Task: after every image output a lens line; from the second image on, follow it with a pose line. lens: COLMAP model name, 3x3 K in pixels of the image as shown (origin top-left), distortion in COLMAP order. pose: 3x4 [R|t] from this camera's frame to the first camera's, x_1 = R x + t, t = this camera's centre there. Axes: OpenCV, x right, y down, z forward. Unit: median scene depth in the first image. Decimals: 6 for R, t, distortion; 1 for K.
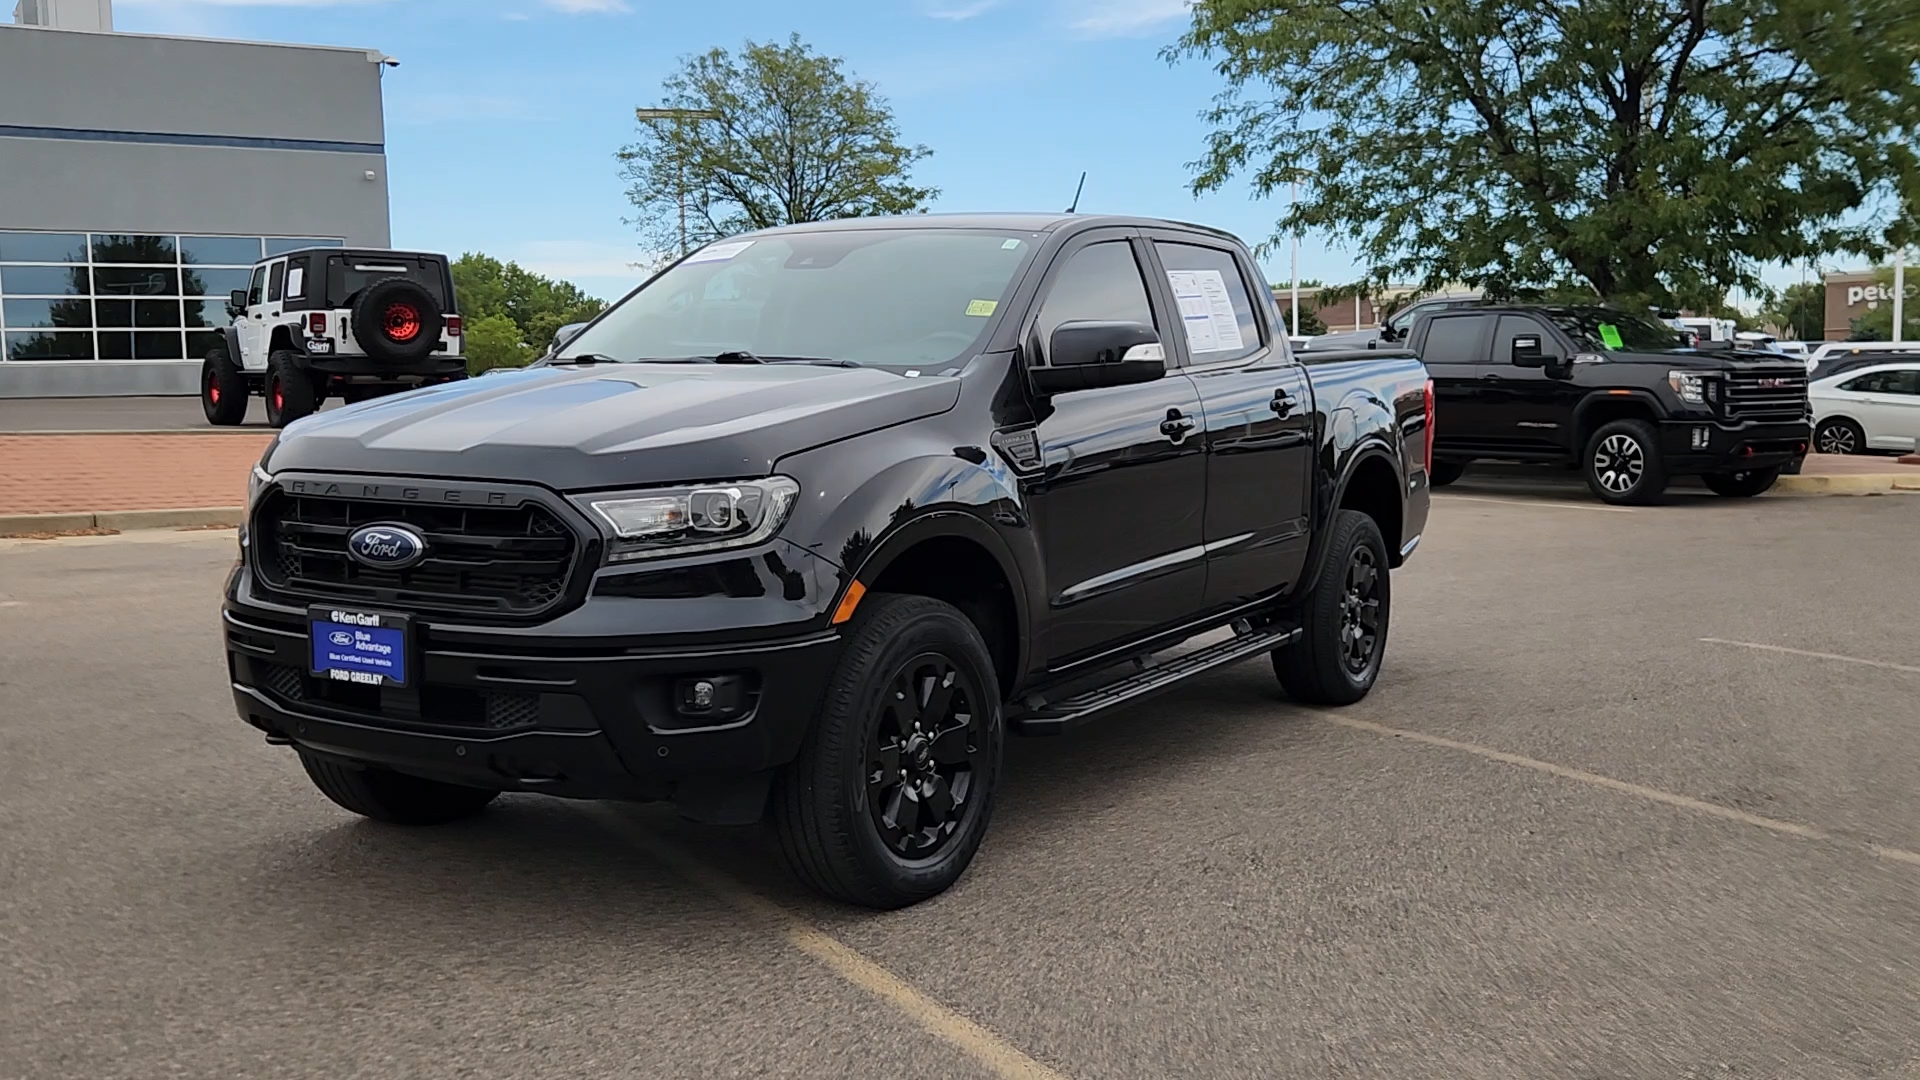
lens RADIAL K [[1898.8, 0, 941.6], [0, 1898.8, 557.2], [0, 0, 1]] dist [0.021572, 0.000000]
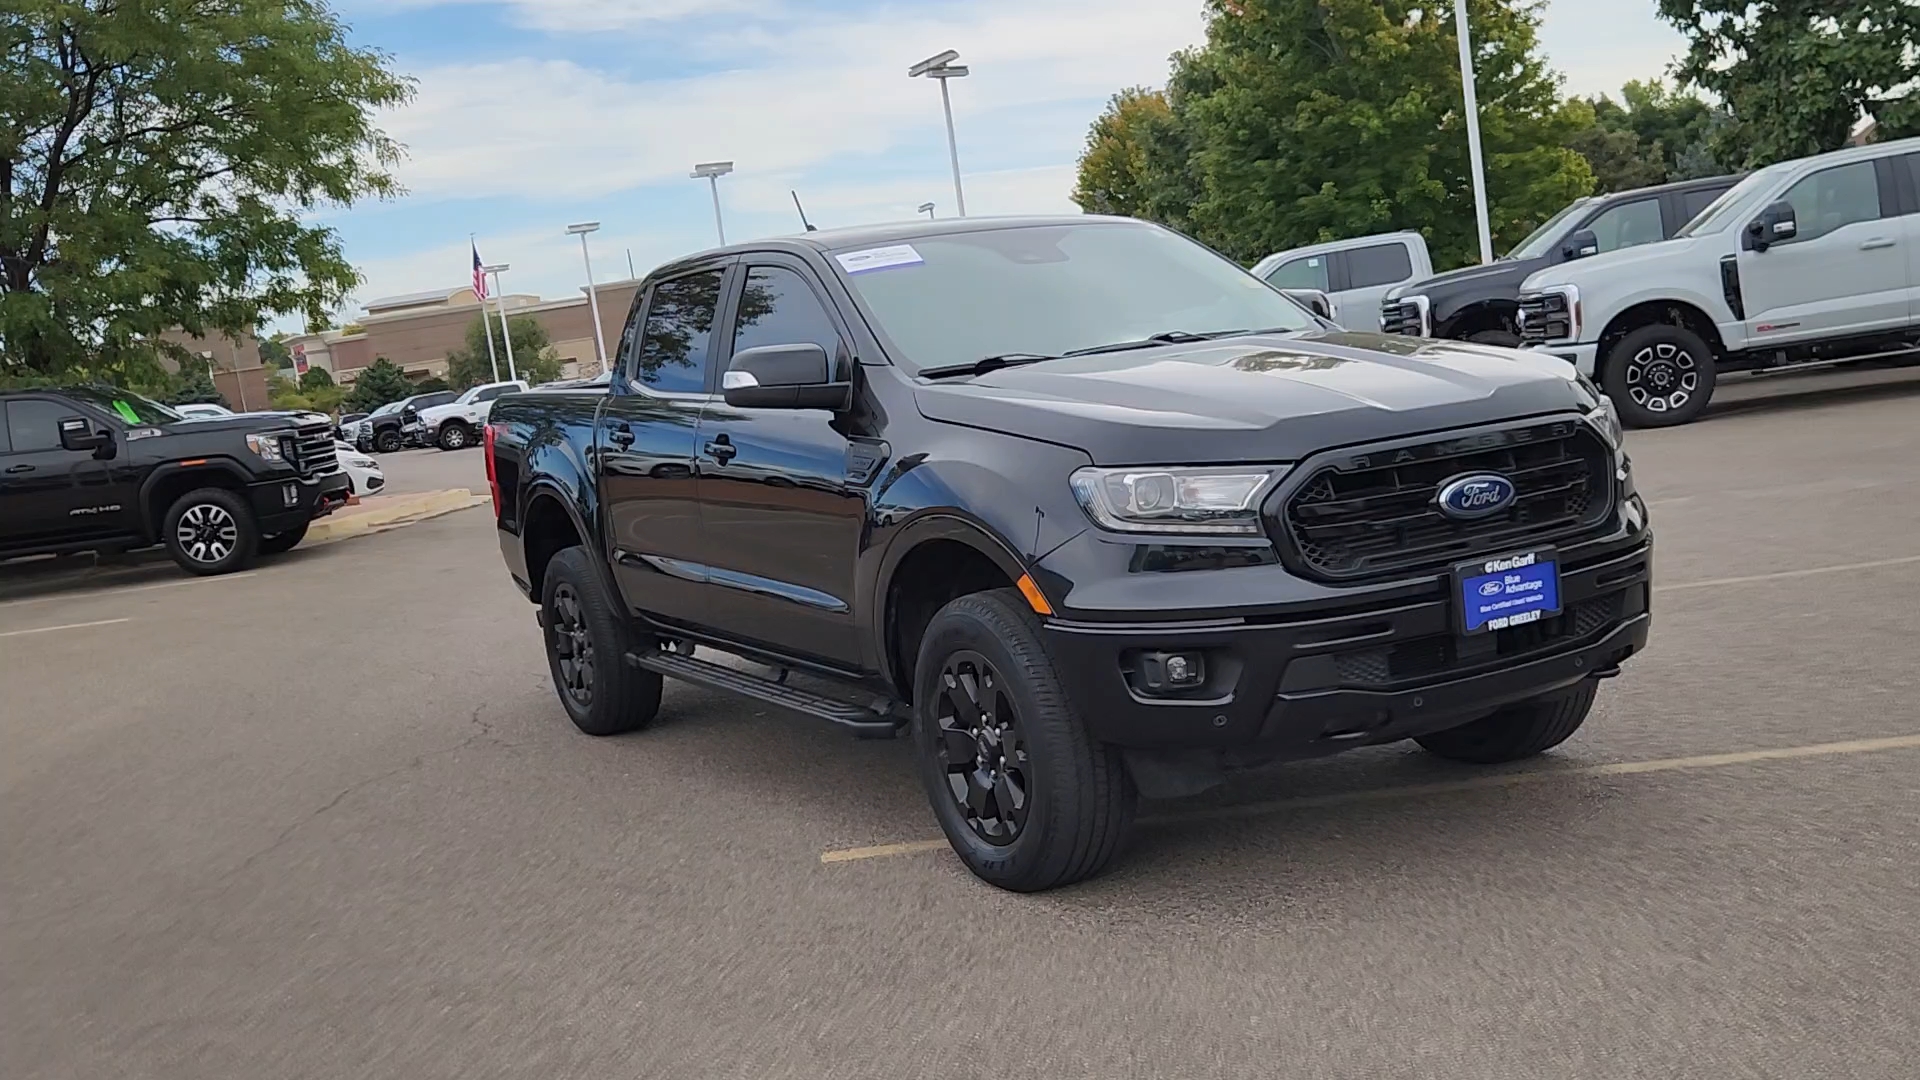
lens RADIAL K [[1895.9, 0, 951.4], [0, 1895.9, 556.5], [0, 0, 1]] dist [0.025862, 0.000000]
pose [[0.495480, -0.155812, 0.854530, -0.310027], [0.200343, 0.977755, 0.062116, -0.022182], [-0.845199, 0.140422, 0.515674, 0.169075]]
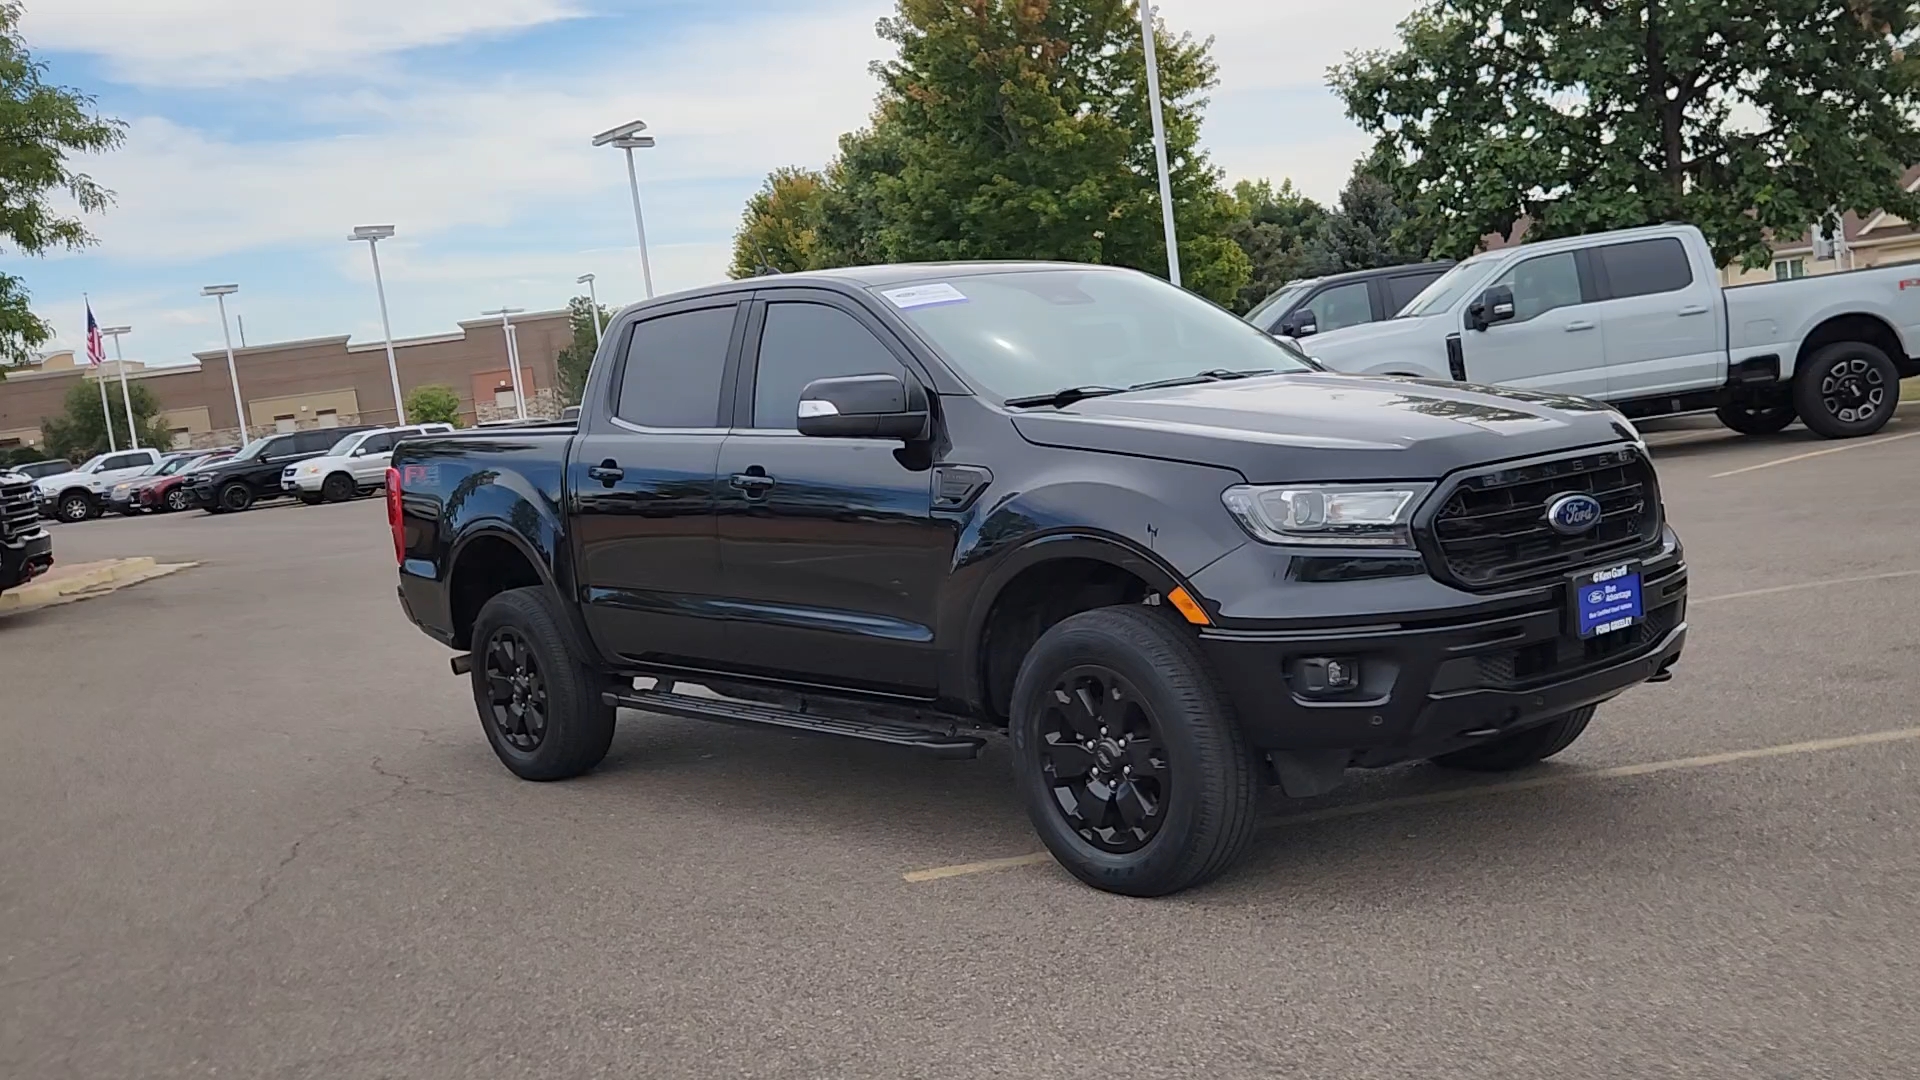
lens RADIAL K [[1895.9, 0, 950.4], [0, 1895.9, 557.2], [0, 0, 1]] dist [0.025862, 0.000000]
pose [[0.321794, -0.121834, 0.938938, -0.347788], [0.193968, 0.979136, 0.060574, -0.028393], [-0.926728, 0.162632, 0.338712, 0.227947]]
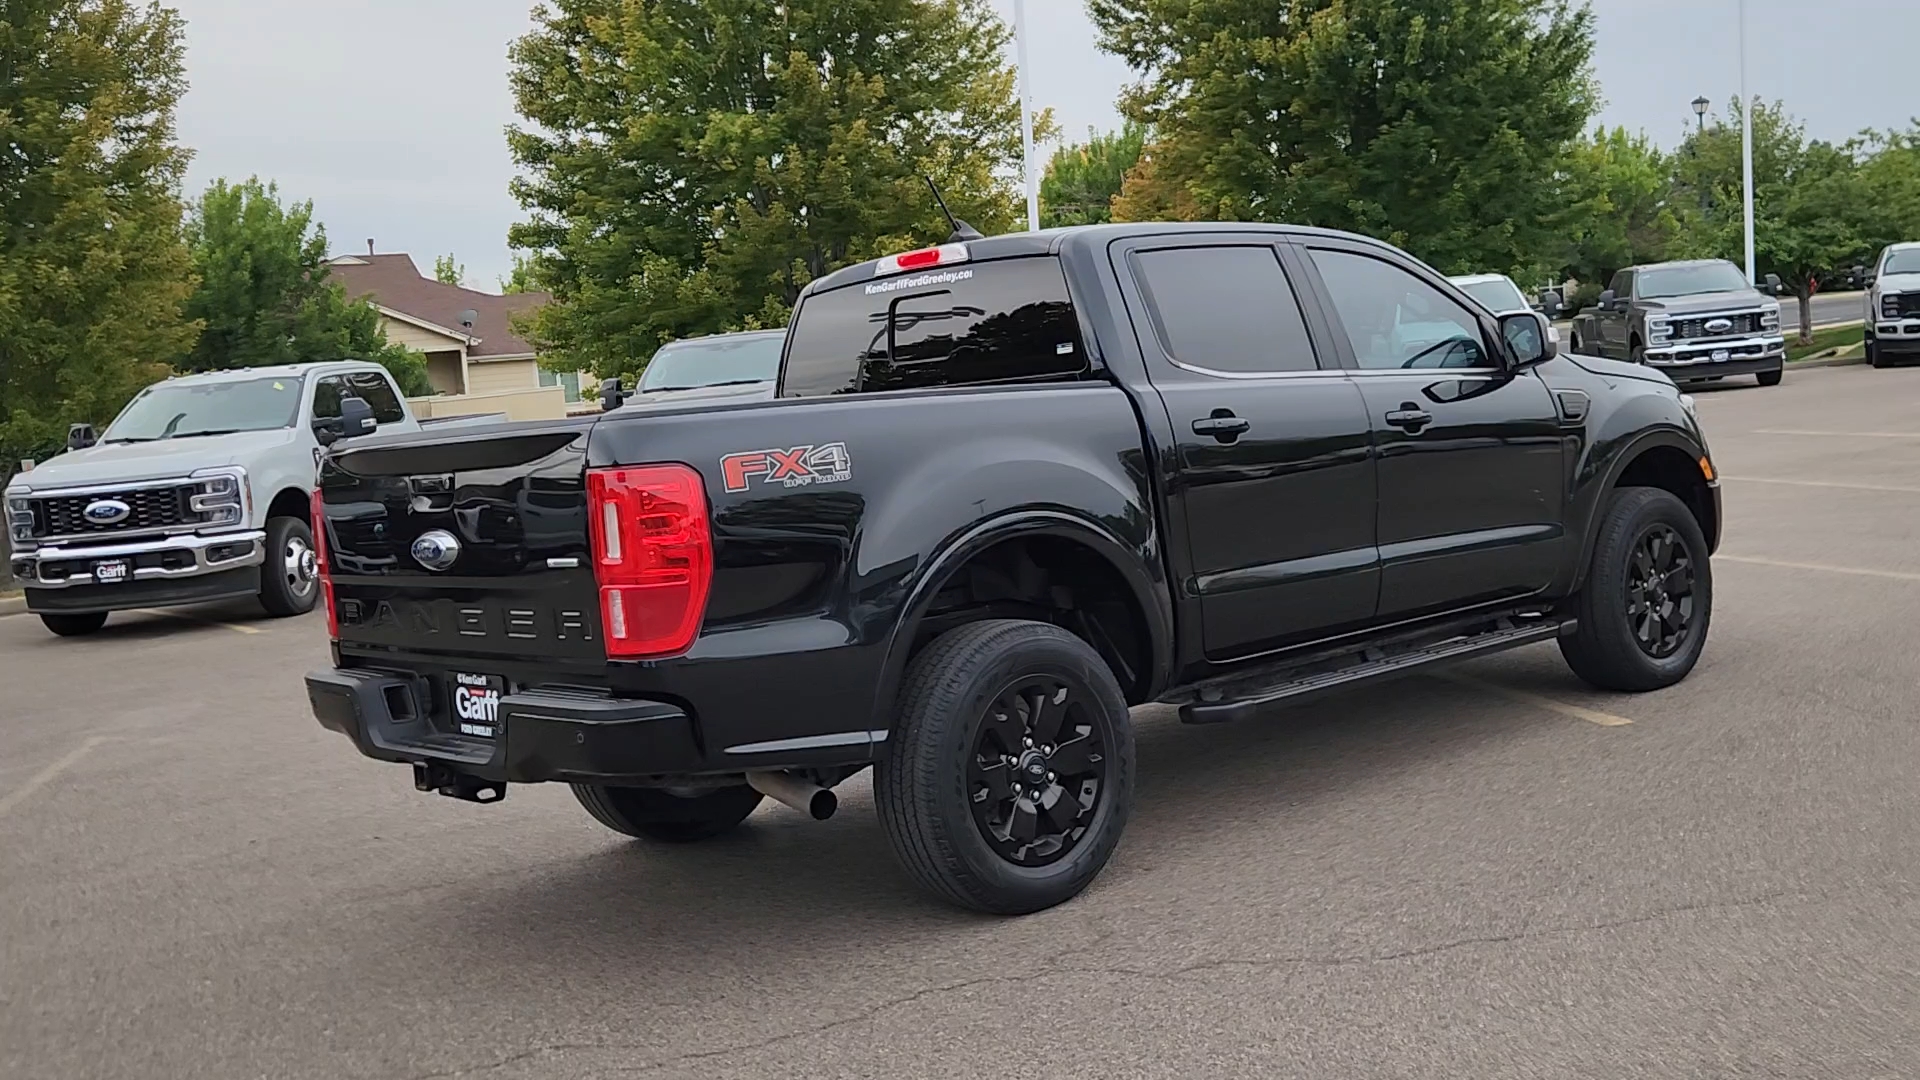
lens RADIAL K [[1895.9, 0, 947.3], [0, 1895.9, 551.3], [0, 0, 1]] dist [0.025862, 0.000000]
pose [[-0.948631, 0.062631, 0.310123, -0.070081], [0.122960, 0.976138, 0.178984, -0.074740], [-0.291513, 0.207922, -0.933696, 0.710659]]
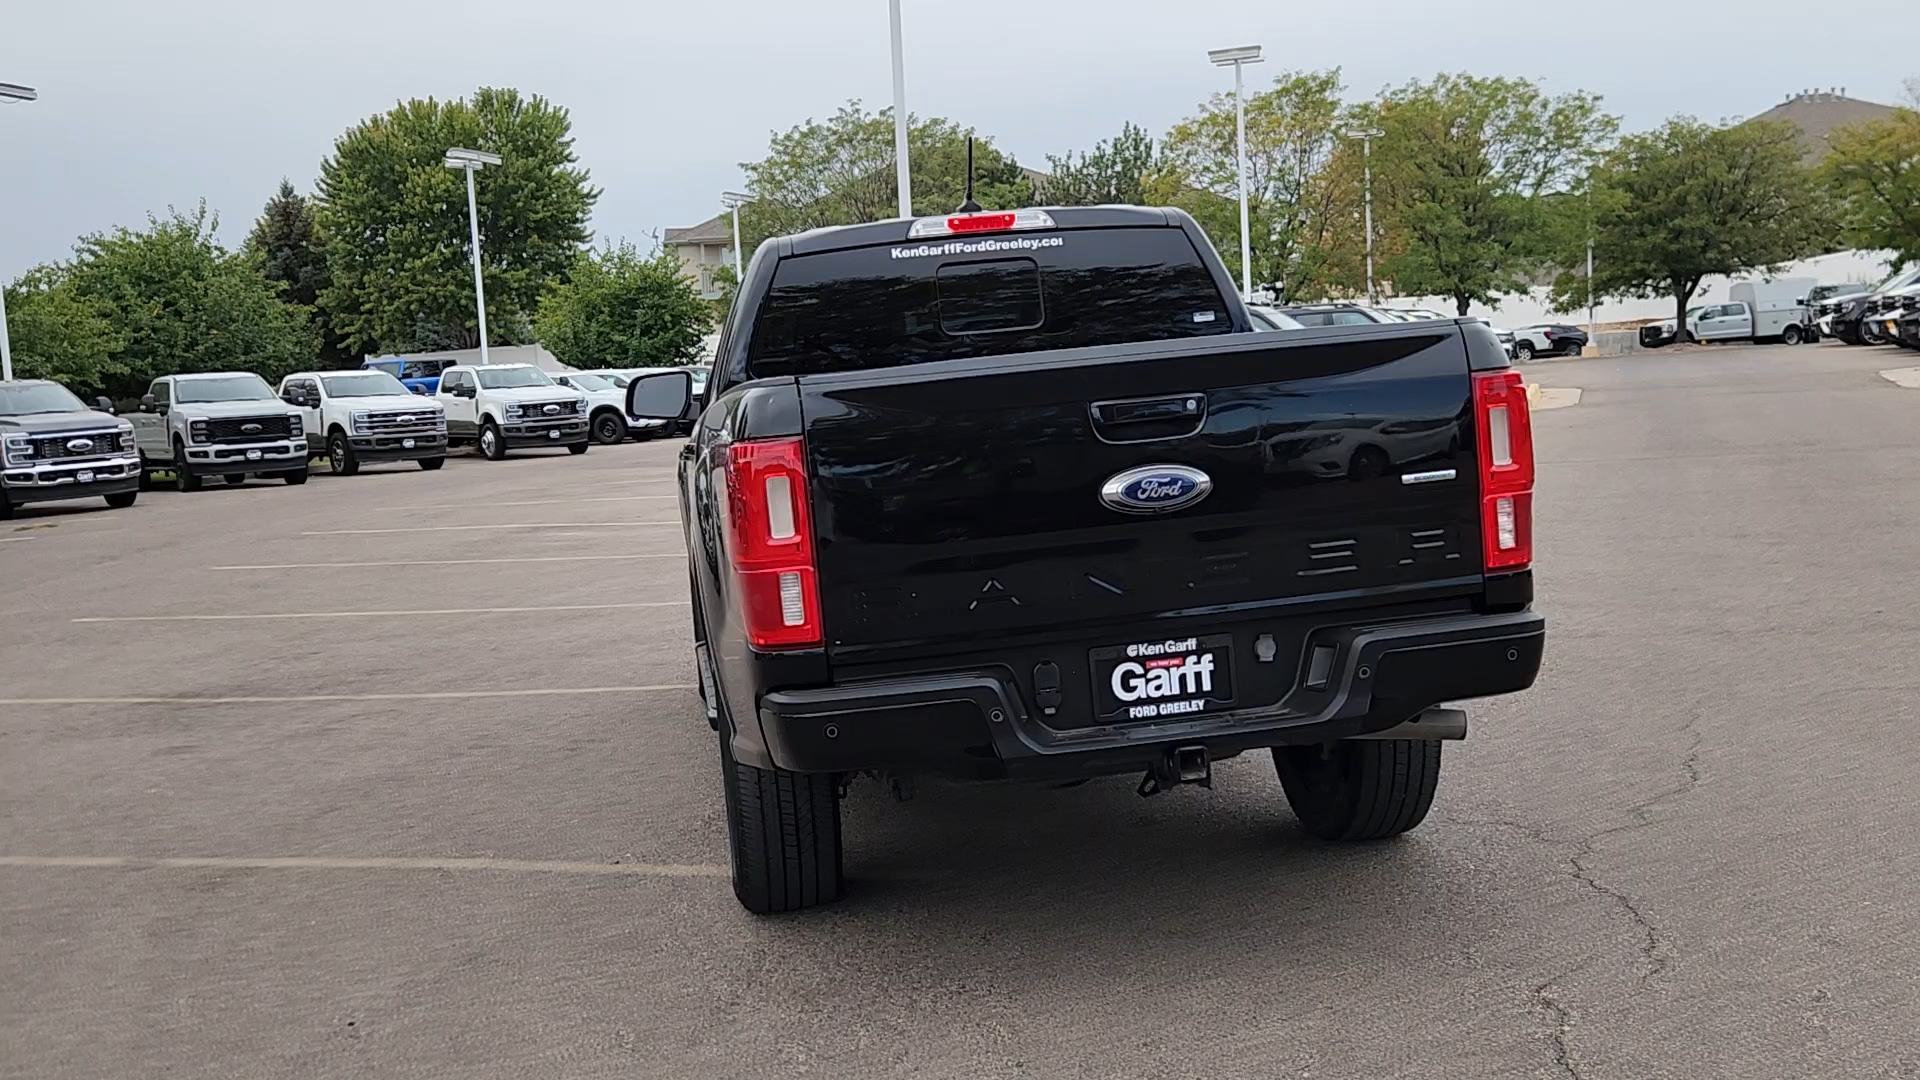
lens RADIAL K [[1895.9, 0, 945.9], [0, 1895.9, 550.2], [0, 0, 1]] dist [0.025862, 0.000000]
pose [[-0.769826, 0.124844, -0.625925, 0.234301], [0.018260, 0.984590, 0.173924, -0.067414], [0.637992, 0.122462, -0.760243, 0.634227]]
